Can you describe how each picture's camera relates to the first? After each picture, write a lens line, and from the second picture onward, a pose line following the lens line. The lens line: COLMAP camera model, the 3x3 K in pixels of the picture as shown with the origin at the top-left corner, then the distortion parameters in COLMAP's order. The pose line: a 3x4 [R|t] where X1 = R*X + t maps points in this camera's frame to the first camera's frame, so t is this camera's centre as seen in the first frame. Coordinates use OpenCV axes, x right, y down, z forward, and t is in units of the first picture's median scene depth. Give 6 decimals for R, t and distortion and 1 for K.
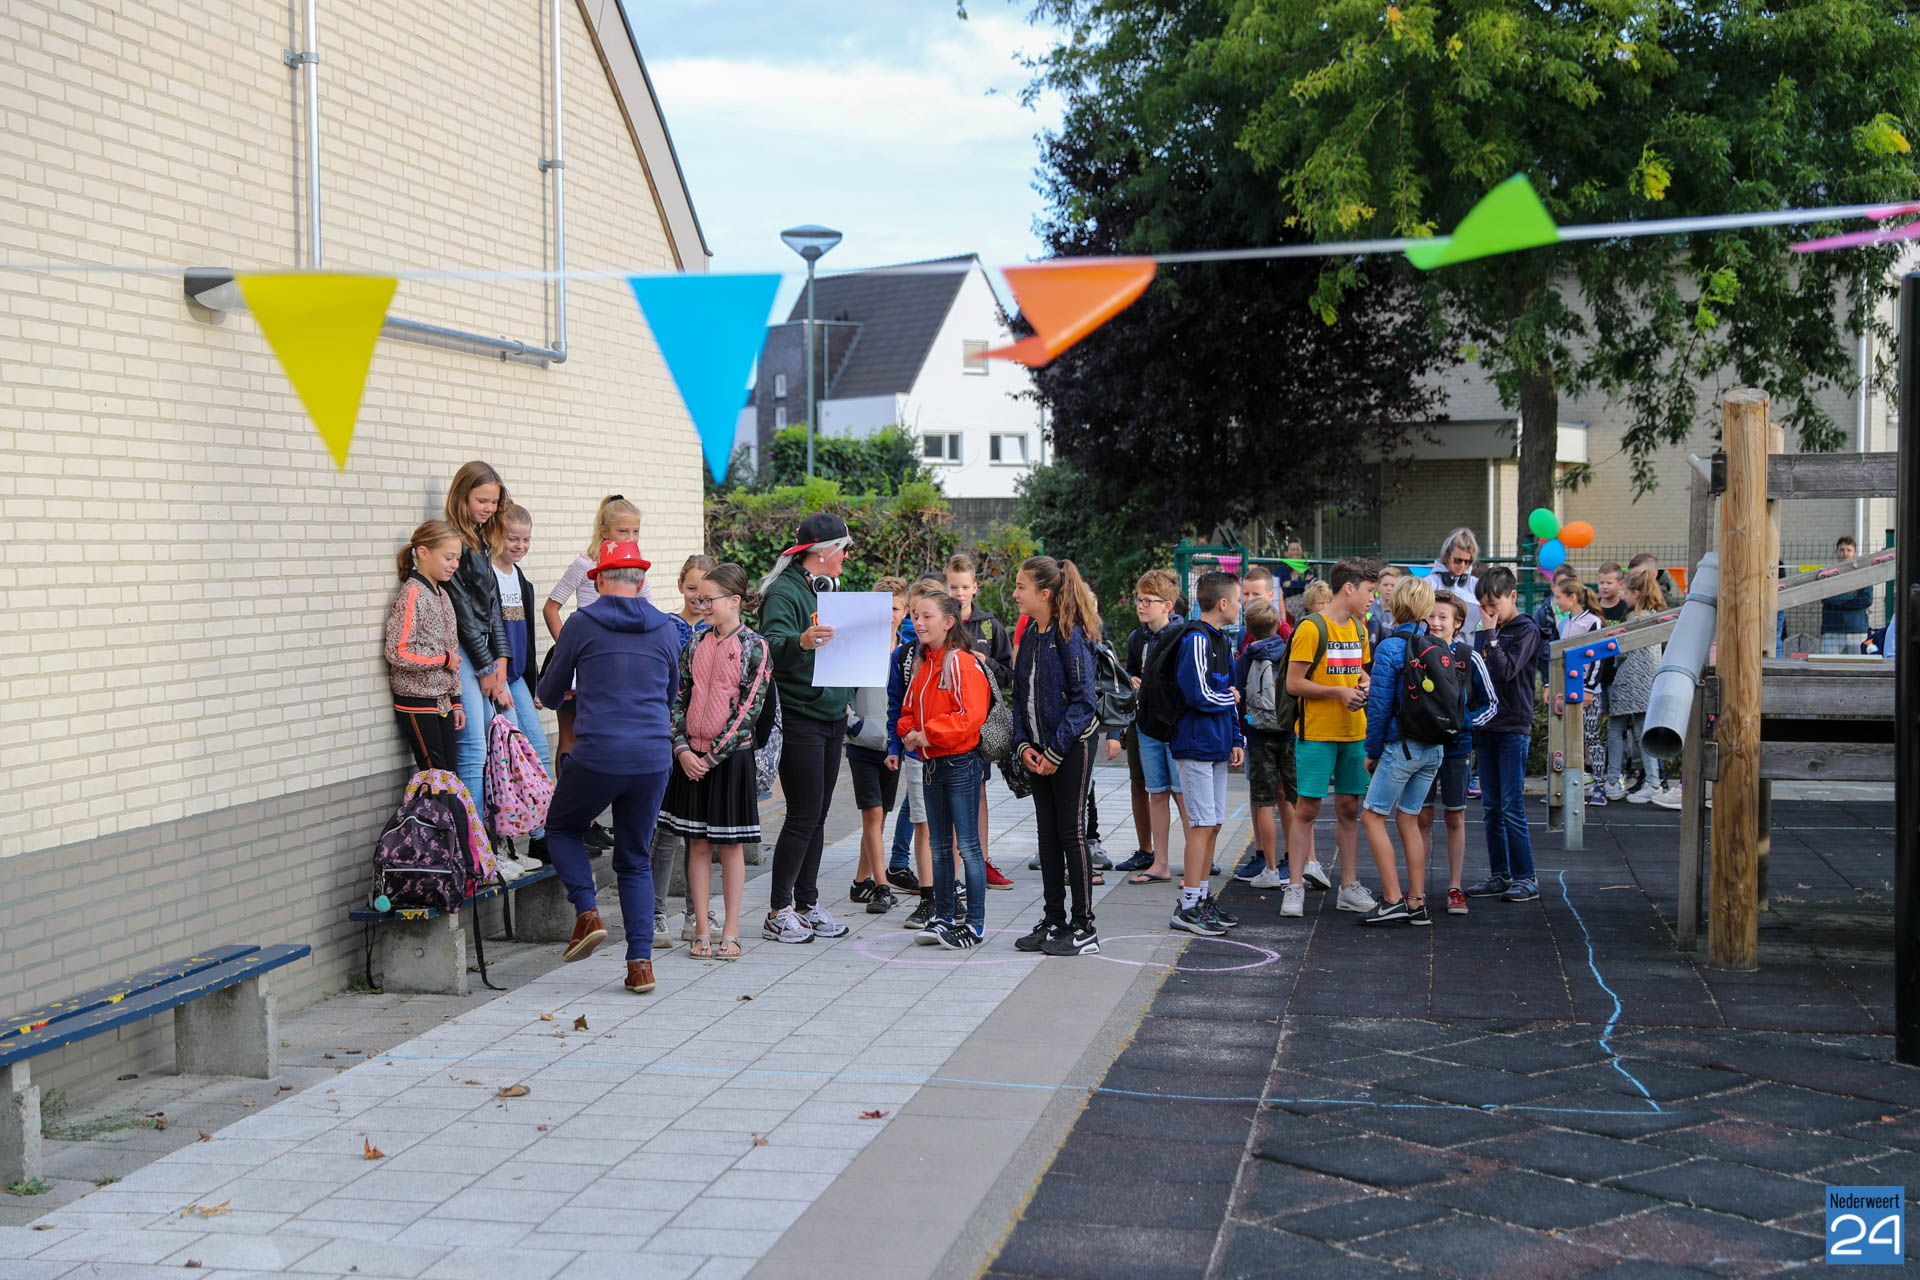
lens RADIAL K [[2844.3, 0, 960.0], [0, 2844.3, 640.0], [0, 0, 1]] dist [-0.000397, 0.000808]
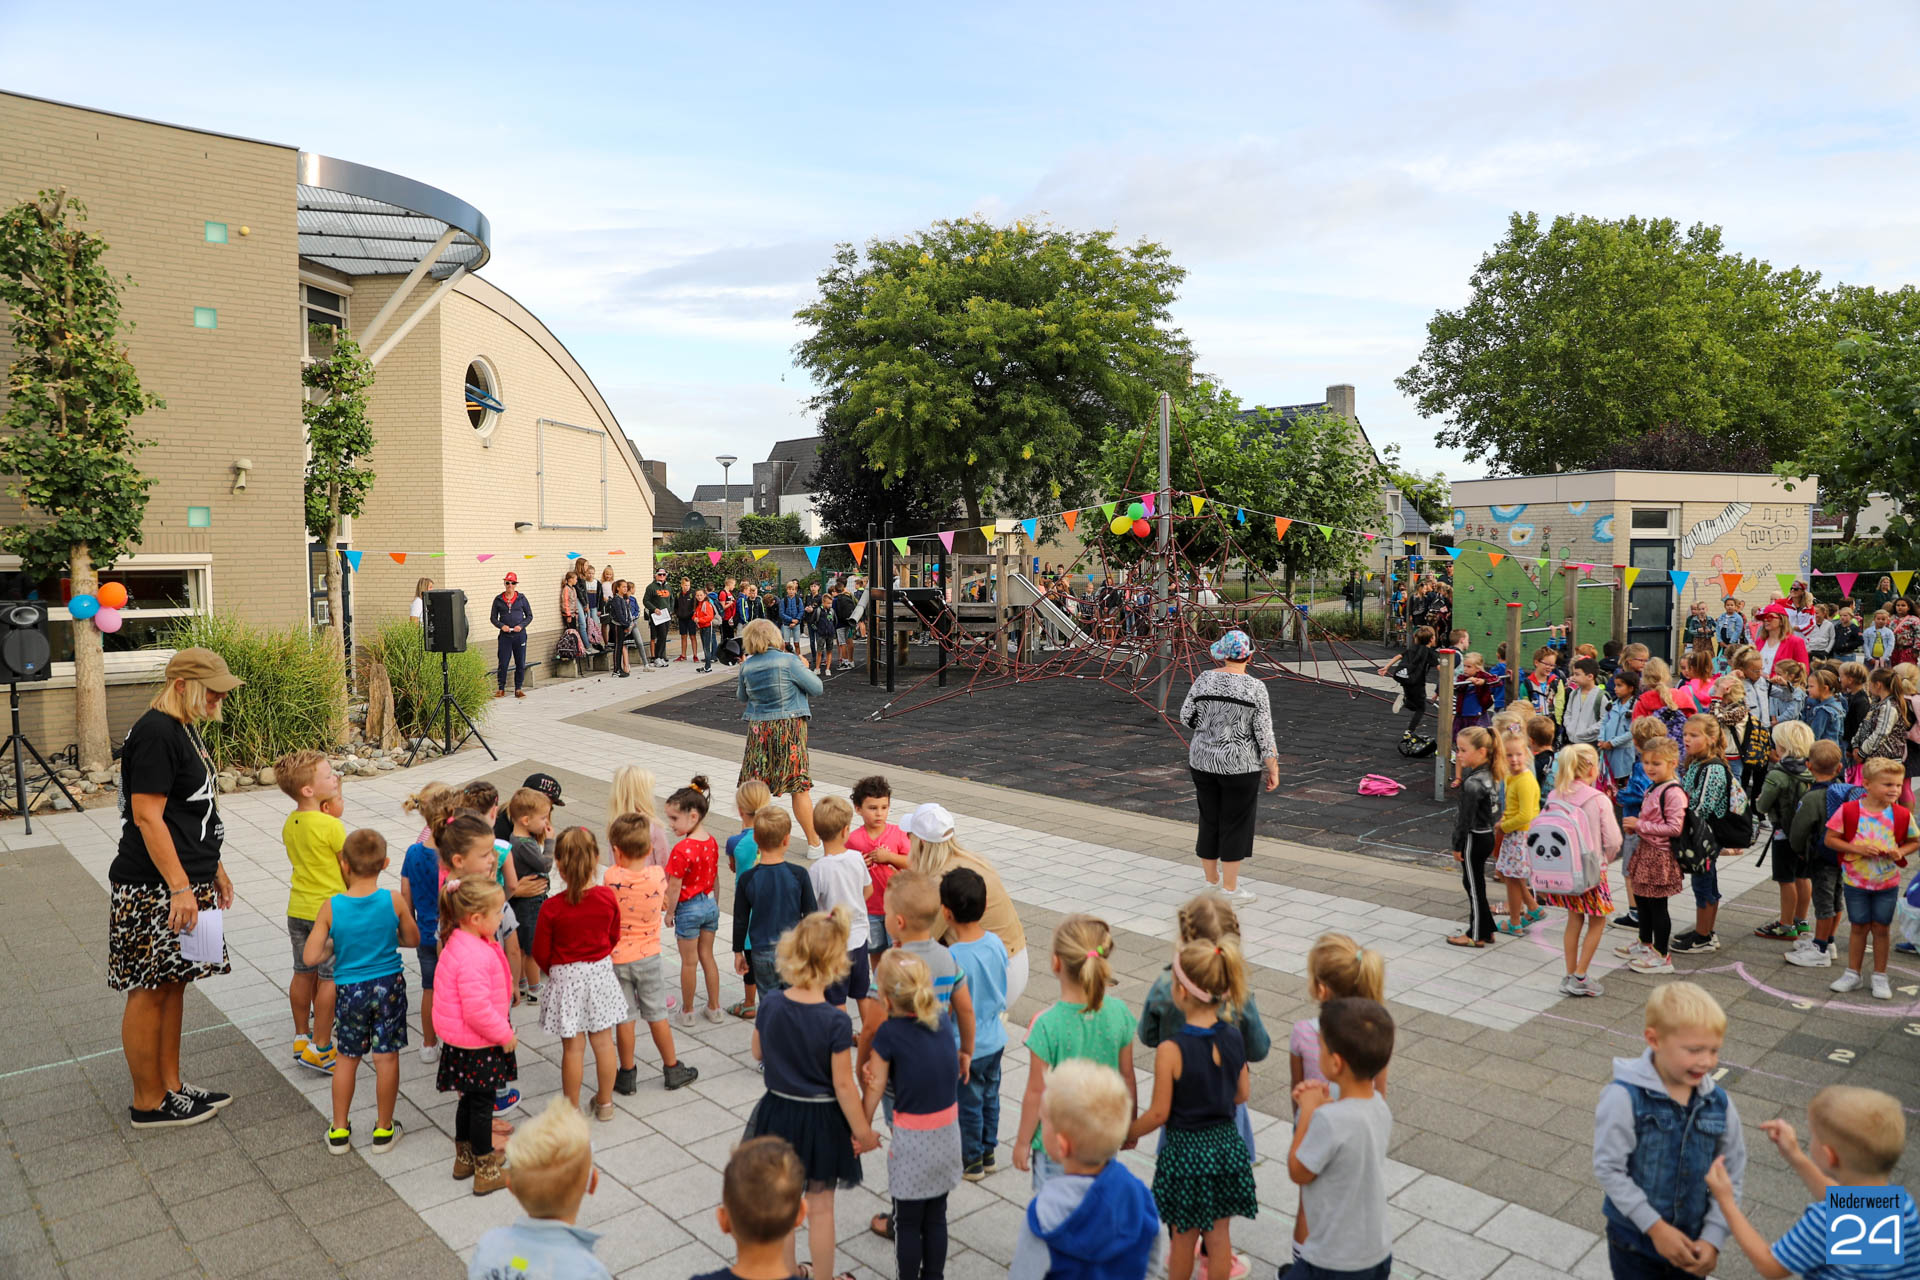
lens RADIAL K [[1325.8, 0, 963.0], [0, 1325.8, 660.8], [0, 0, 1]] dist [-0.000921, -0.029194]
pose [[0.997523, -0.007221, 0.069963, 0.093390], [0.003931, 0.998885, 0.047049, -0.000273], [-0.070225, -0.046657, 0.996439, -0.367964]]
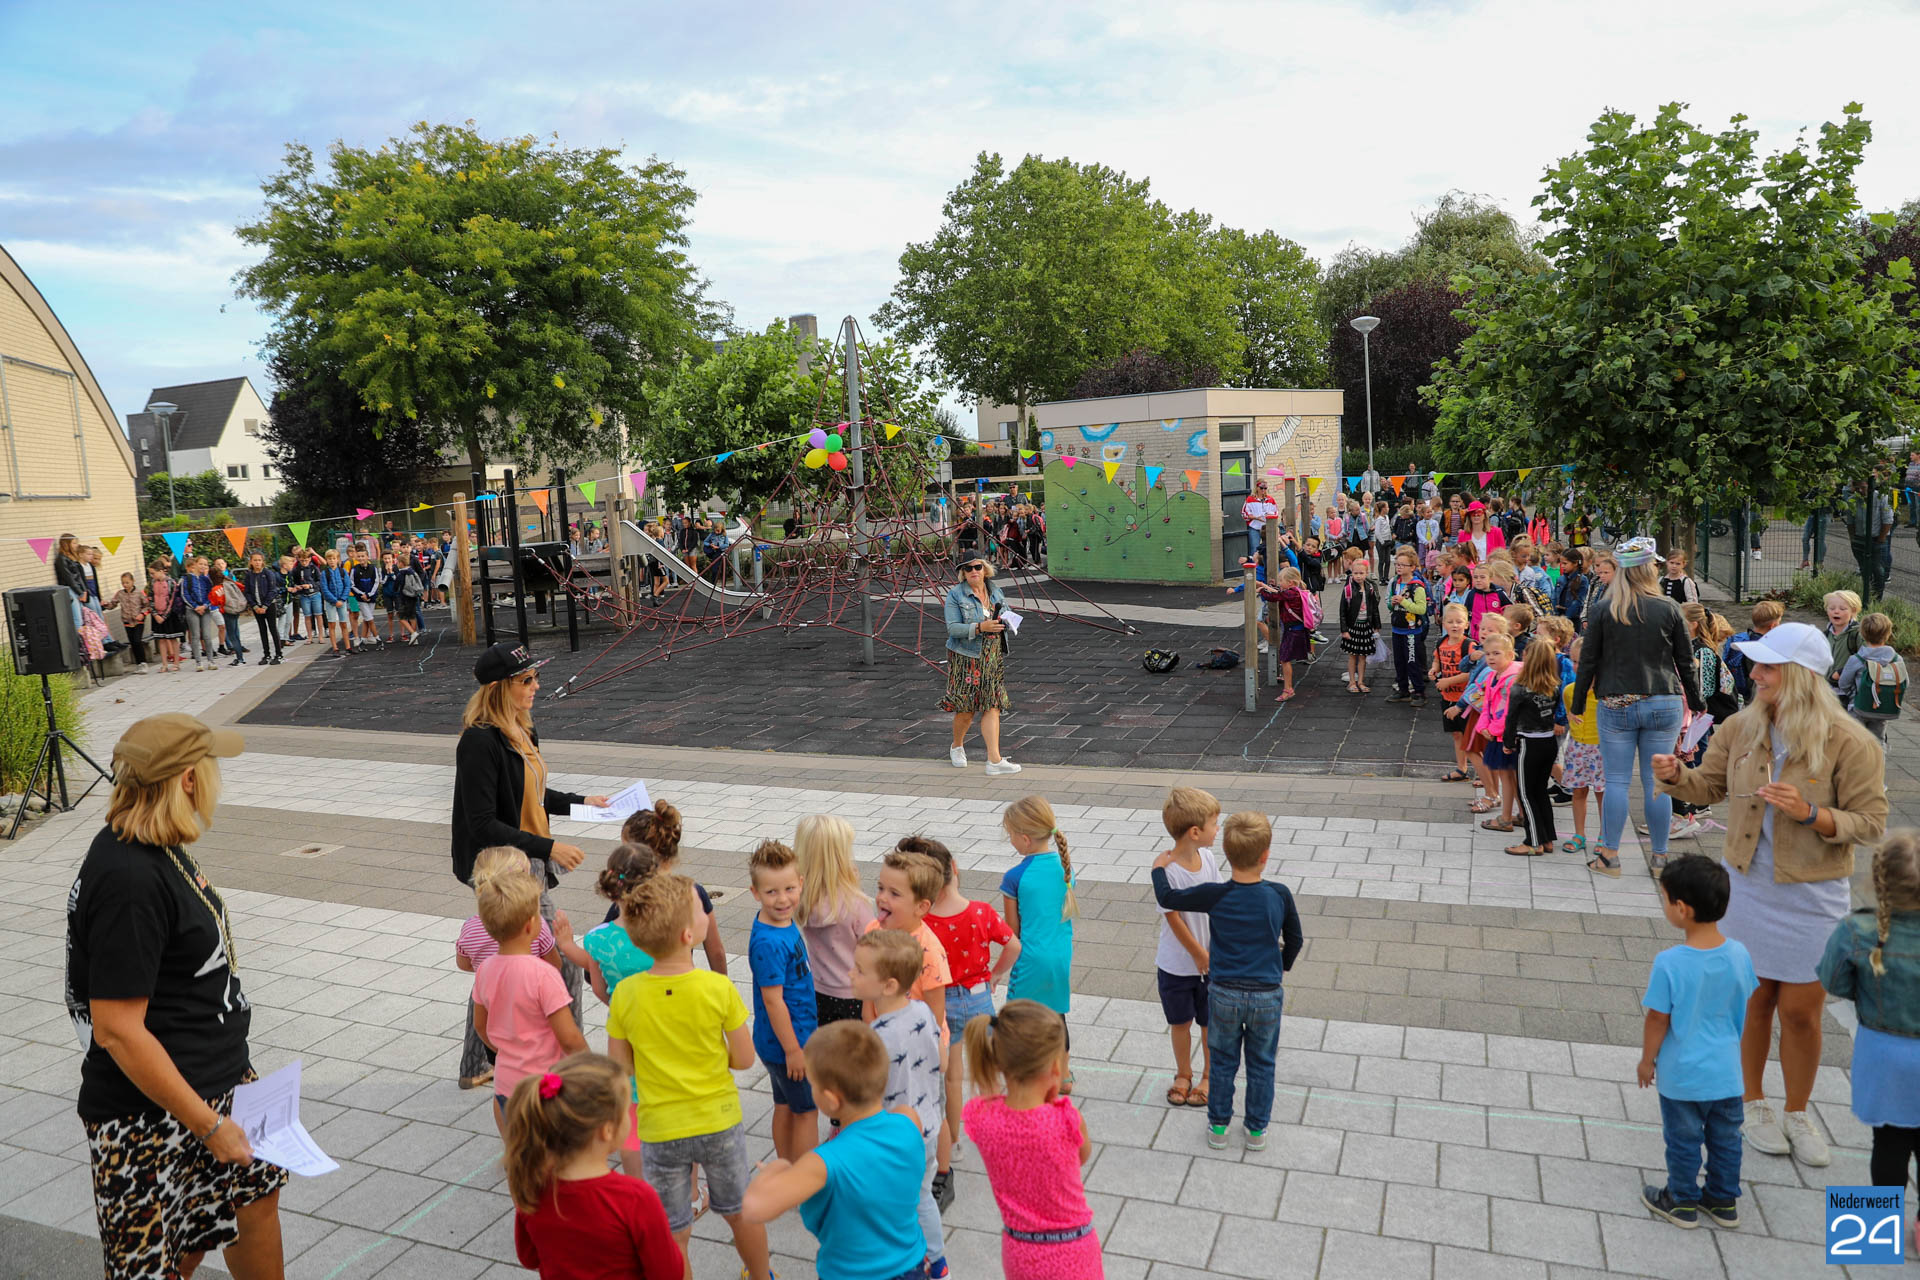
lens RADIAL K [[1334.2, 0, 960.0], [0, 1334.2, 640.0], [0, 0, 1]] dist [-0.047257, 0.004132]
pose [[0.881166, -0.104785, 0.461049, 0.010892], [0.068811, 0.993171, 0.094210, -0.004902], [-0.467772, -0.051290, 0.882360, -0.304870]]
